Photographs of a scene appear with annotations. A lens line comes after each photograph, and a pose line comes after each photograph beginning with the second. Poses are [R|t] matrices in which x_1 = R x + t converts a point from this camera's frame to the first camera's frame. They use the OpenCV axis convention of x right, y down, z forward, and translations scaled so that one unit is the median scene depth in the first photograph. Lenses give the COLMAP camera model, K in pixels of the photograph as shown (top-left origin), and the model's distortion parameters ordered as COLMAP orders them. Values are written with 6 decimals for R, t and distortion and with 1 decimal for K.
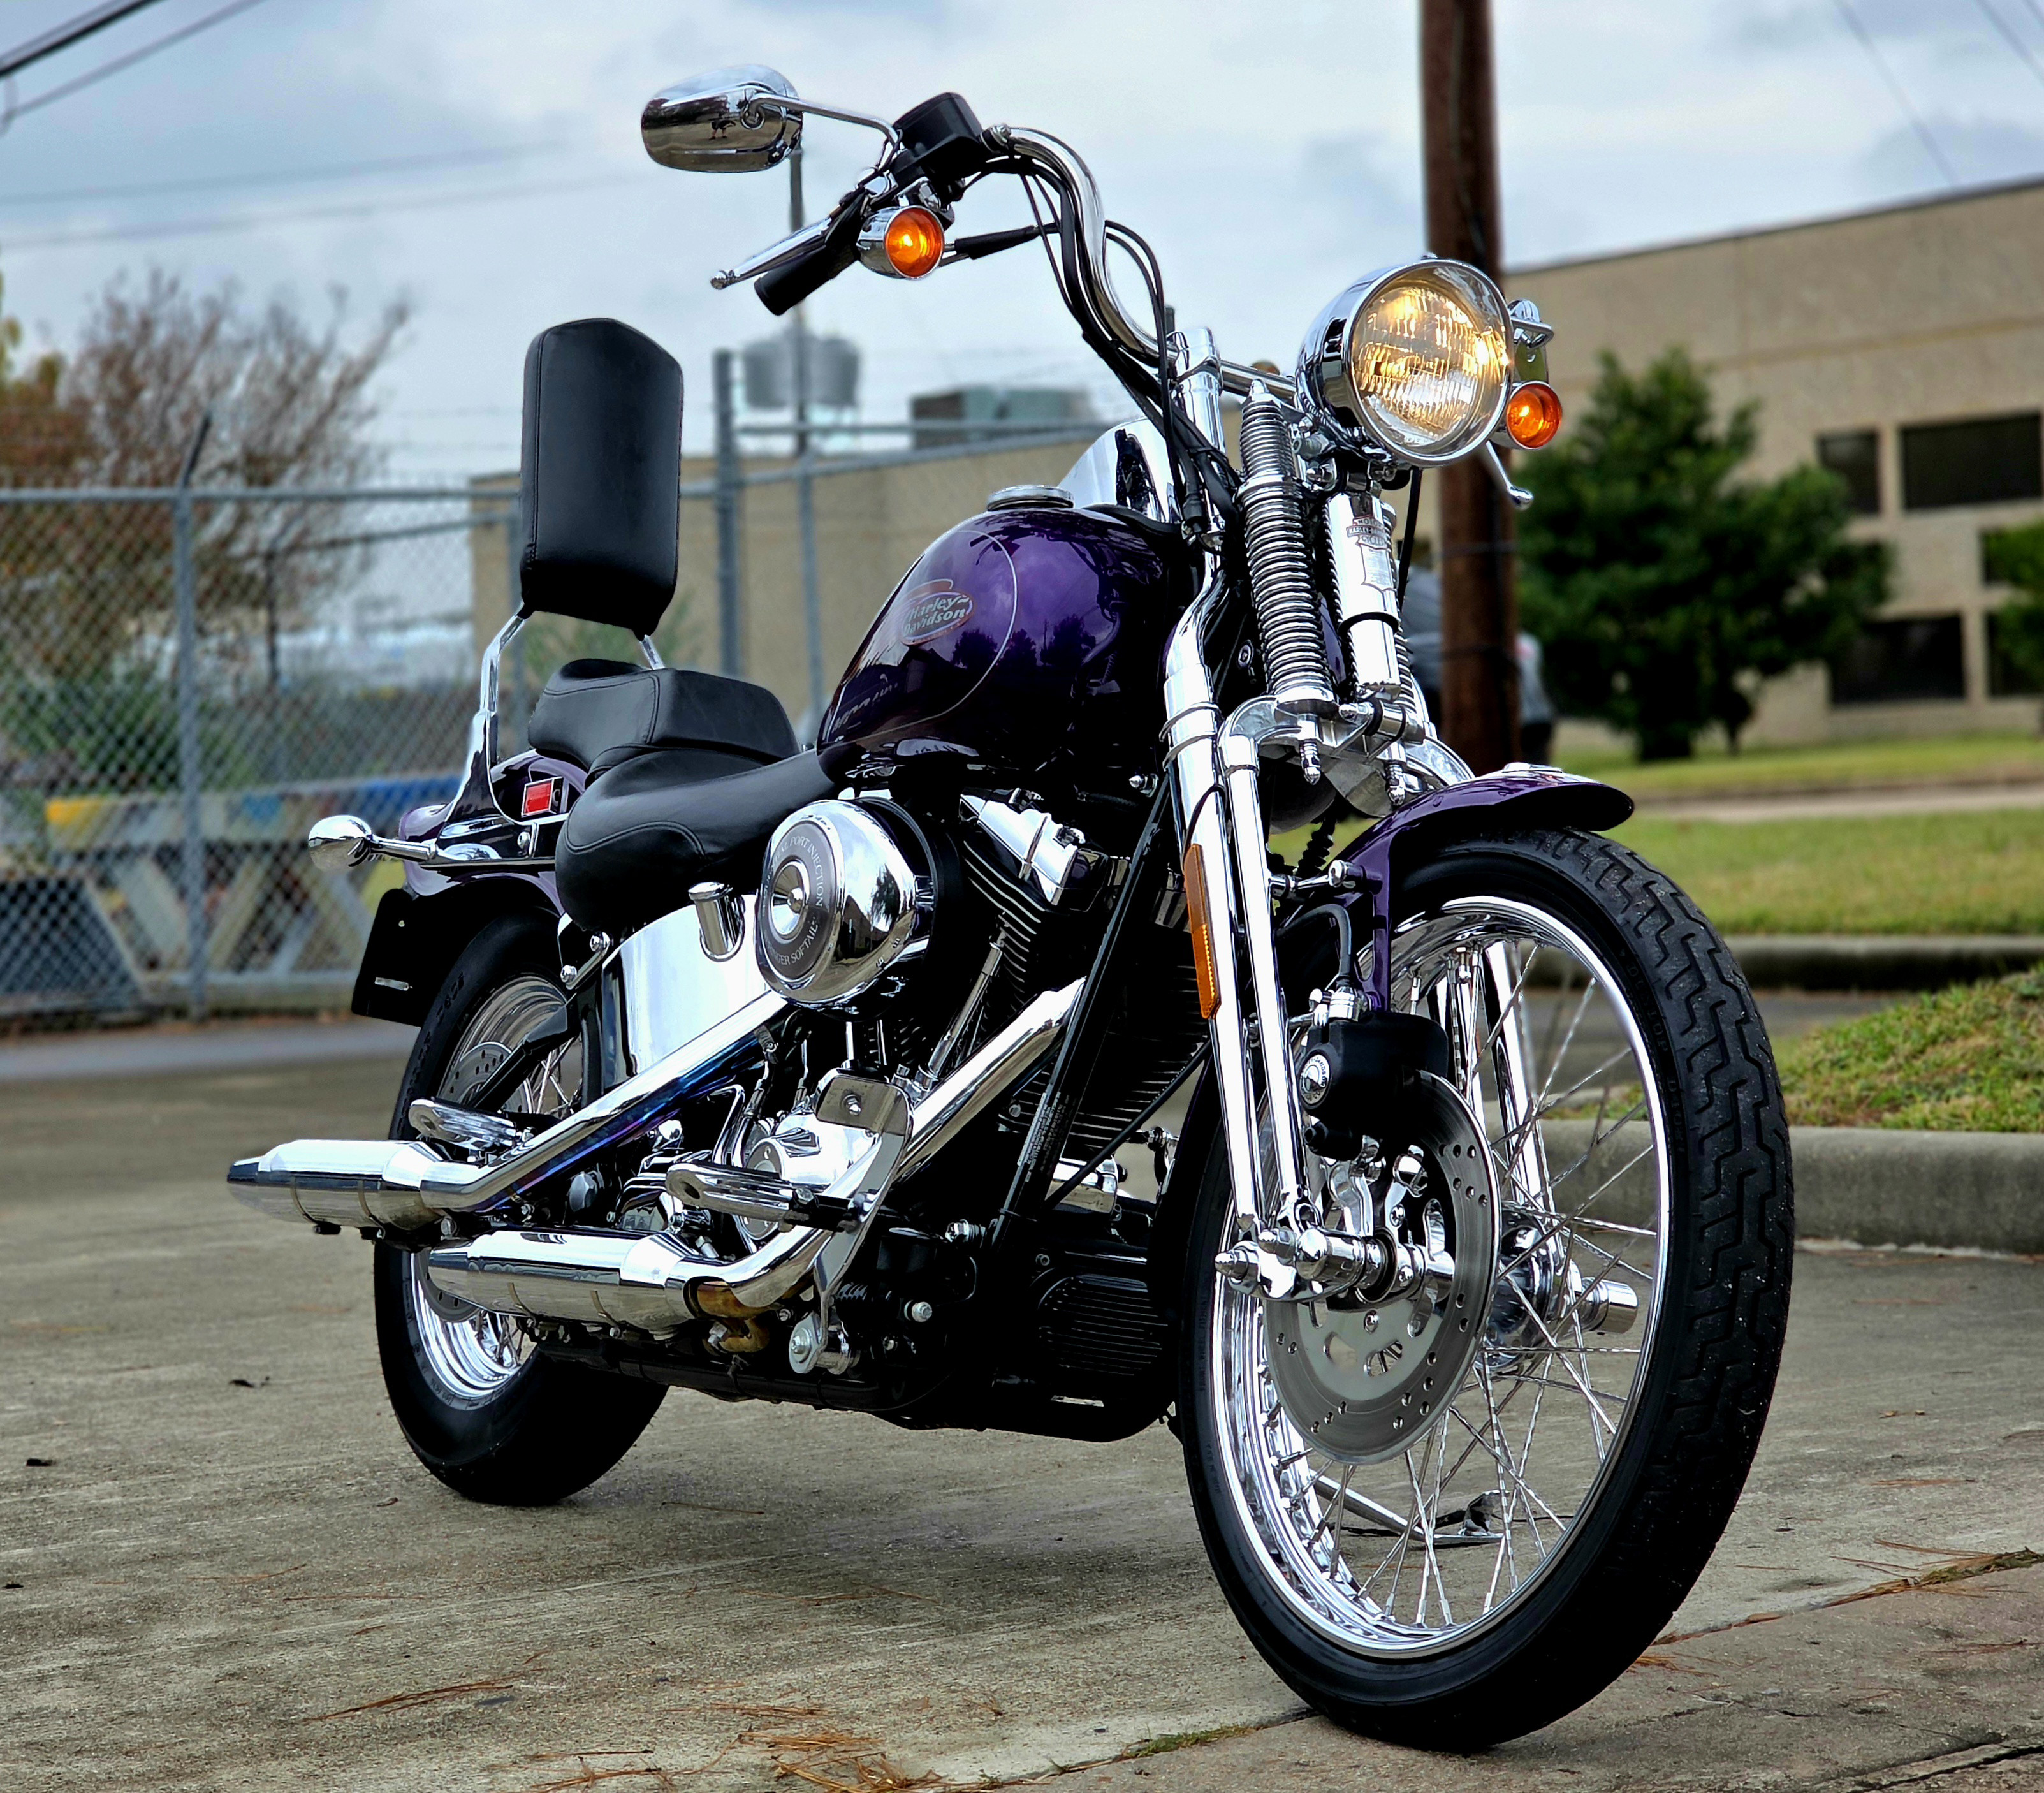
lens RADIAL K [[4706.9, 0, 1022.0], [0, 4706.9, 896.5], [0, 0, 1]] dist [0.002790, 1.062049]
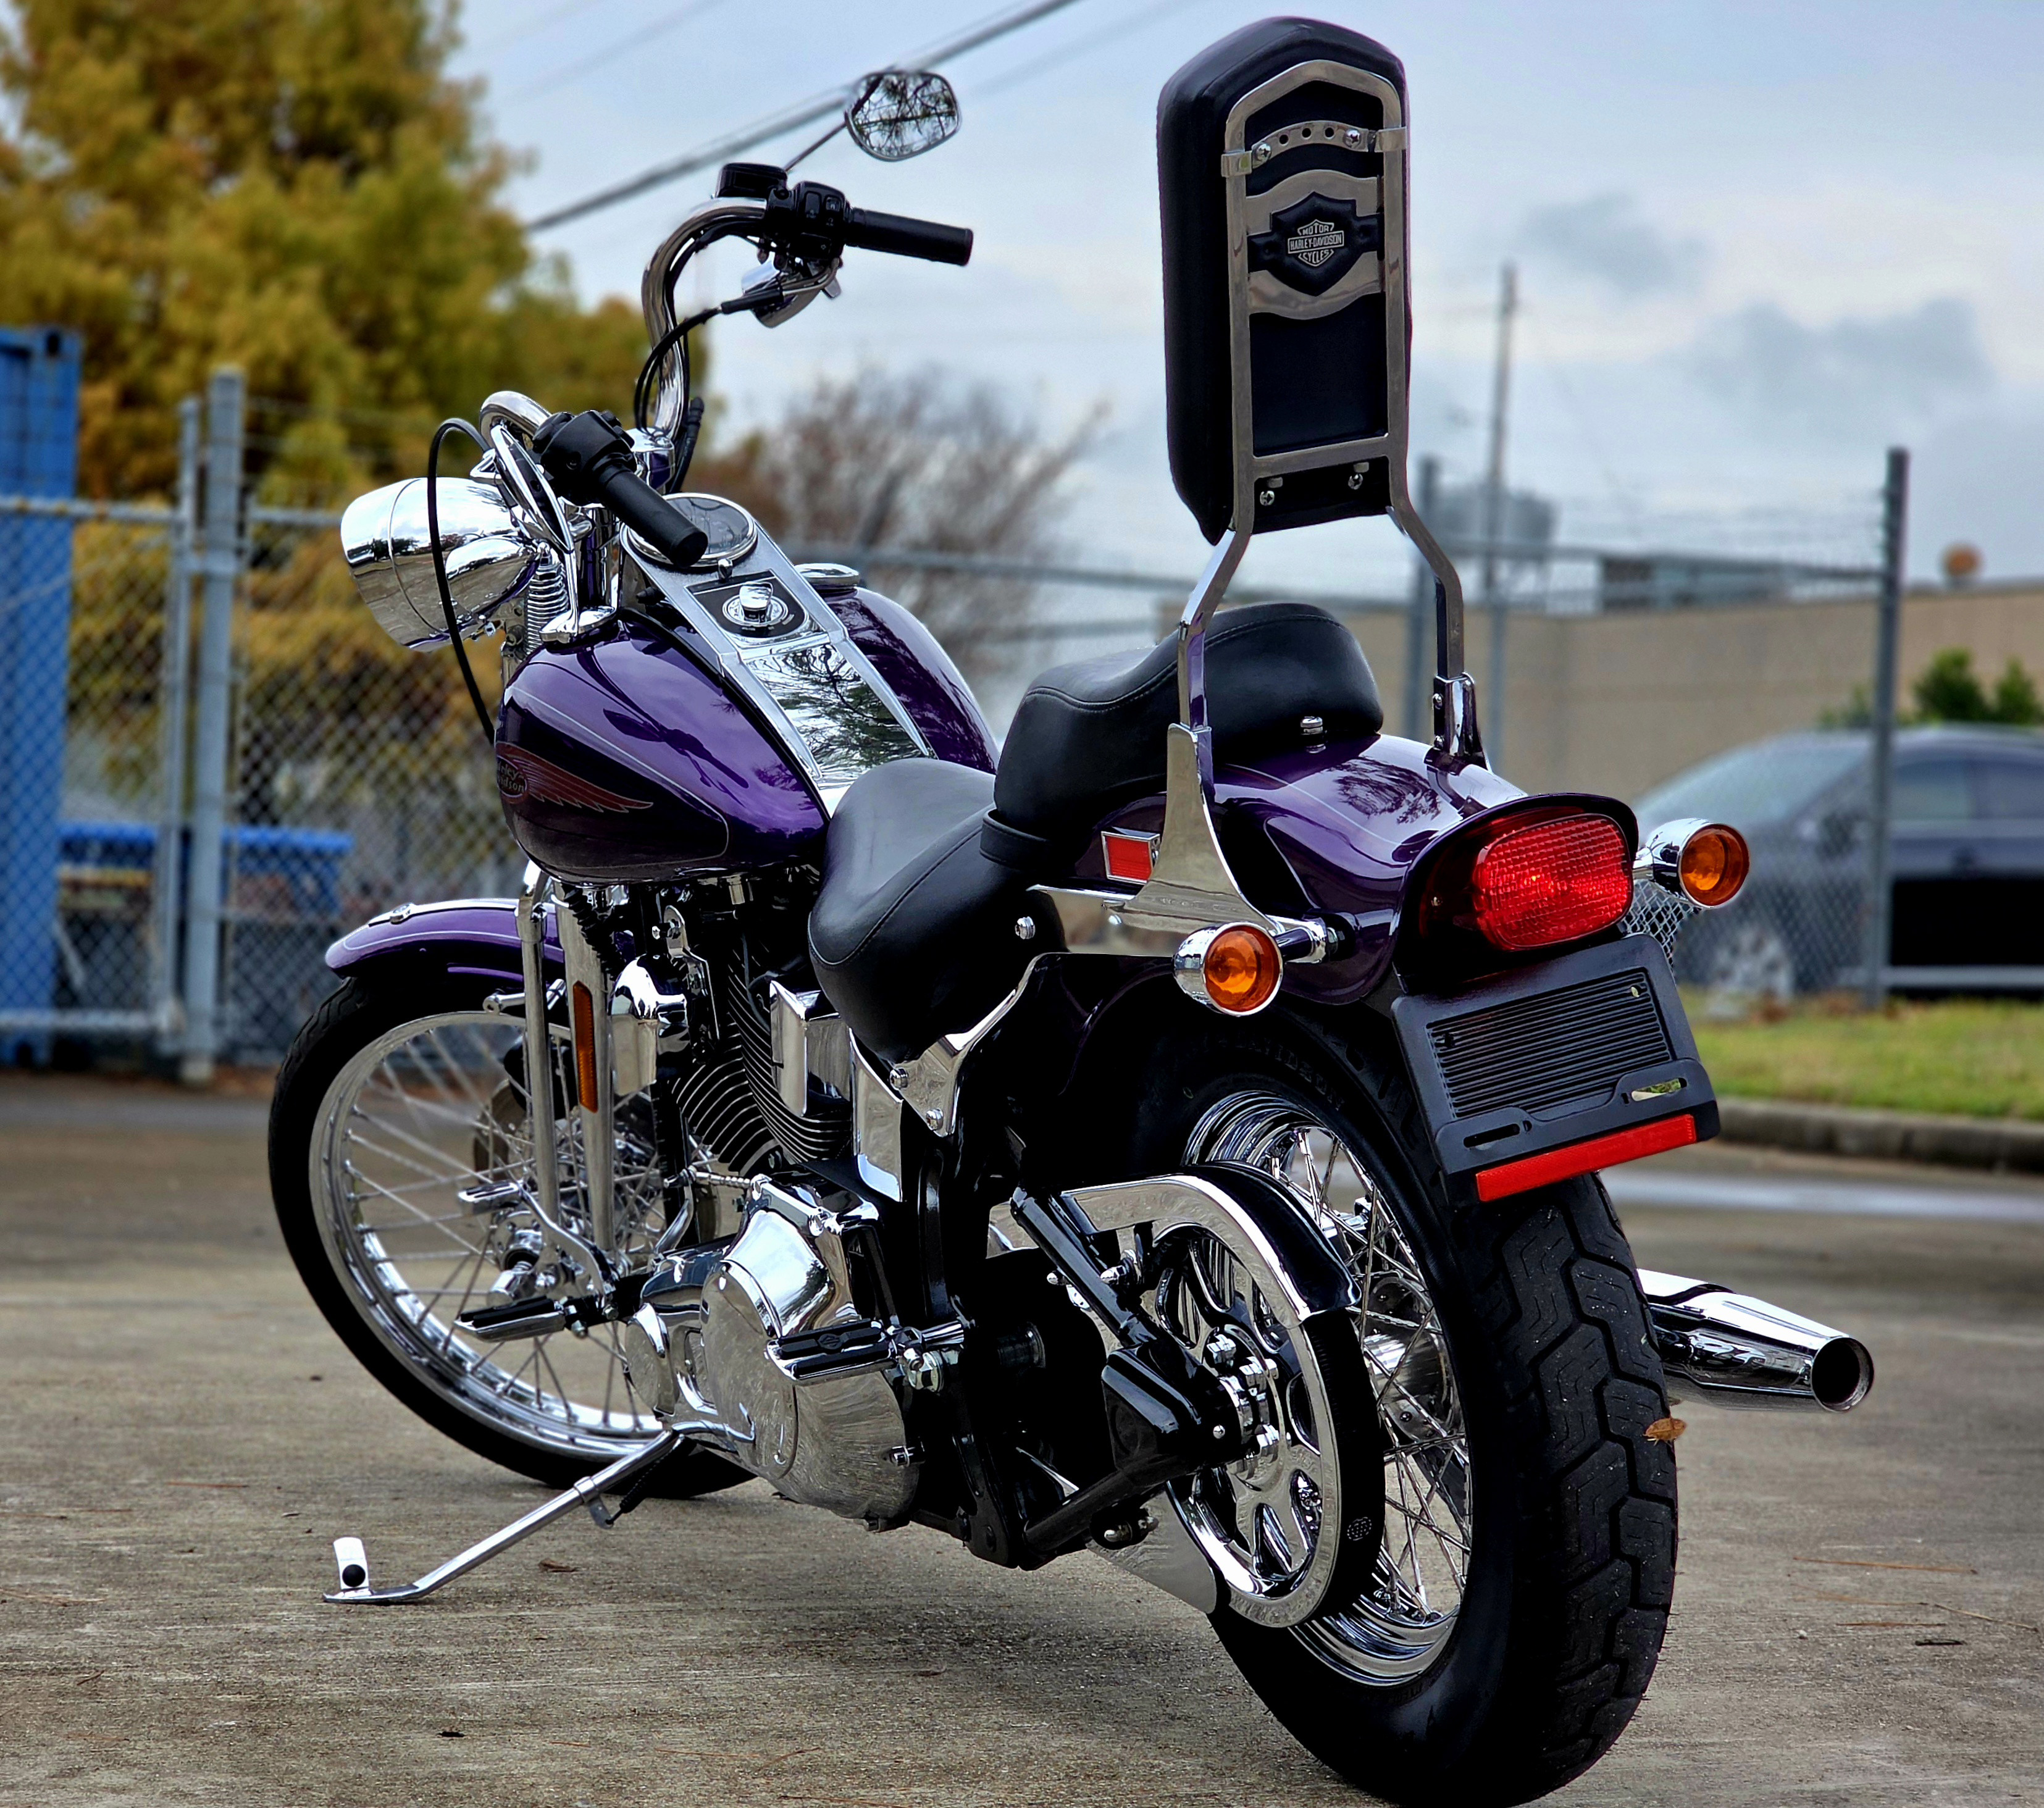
lens RADIAL K [[4706.5, 0, 1022.0], [0, 4706.5, 904.0], [0, 0, 1]] dist [0.002790, 1.062049]
pose [[0.986390, 0.088009, -0.138885, -0.019735], [-0.091743, 0.995567, -0.020708, 0.013745], [0.136447, 0.033168, 0.990092, 0.201985]]
